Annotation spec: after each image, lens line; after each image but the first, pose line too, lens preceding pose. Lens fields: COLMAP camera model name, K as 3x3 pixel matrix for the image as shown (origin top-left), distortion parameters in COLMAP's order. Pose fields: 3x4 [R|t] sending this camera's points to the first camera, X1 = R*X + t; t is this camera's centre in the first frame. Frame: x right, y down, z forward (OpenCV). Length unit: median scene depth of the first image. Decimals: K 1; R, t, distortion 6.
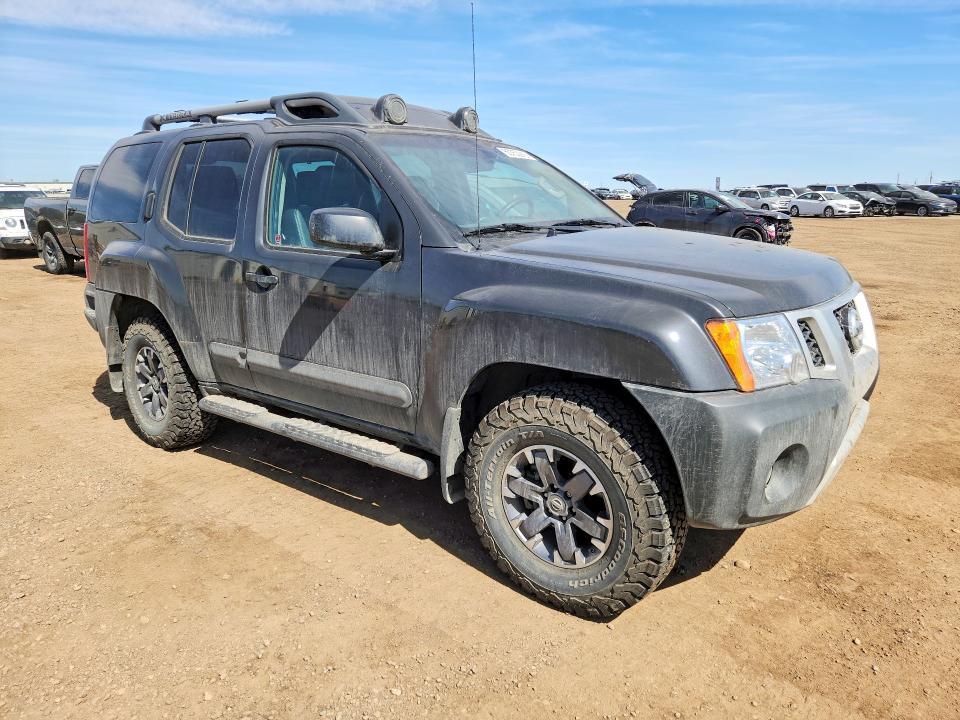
lens RADIAL K [[712.2, 0, 476.3], [0, 712.2, 356.4], [0, 0, 1]] dist [0.048004, -0.043127]
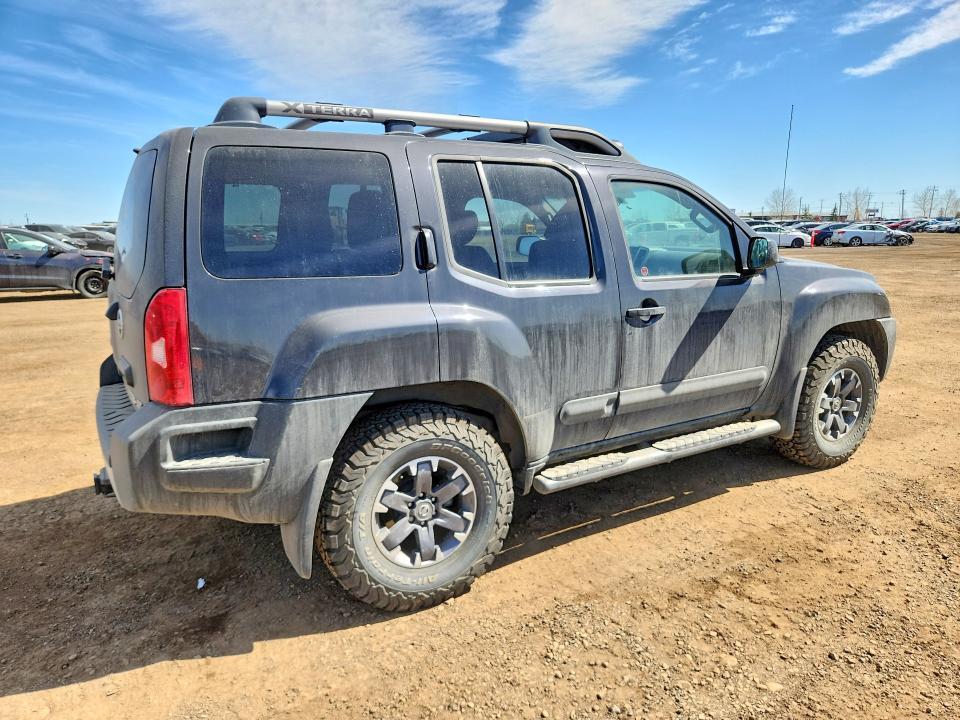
lens RADIAL K [[712.2, 0, 476.8], [0, 712.2, 355.1], [0, 0, 1]] dist [0.048004, -0.043127]
pose [[0.302745, -0.164264, 0.938809, -1.323460], [0.217906, 0.970874, 0.099605, -0.202368], [-0.927827, 0.174417, 0.329722, 0.913363]]
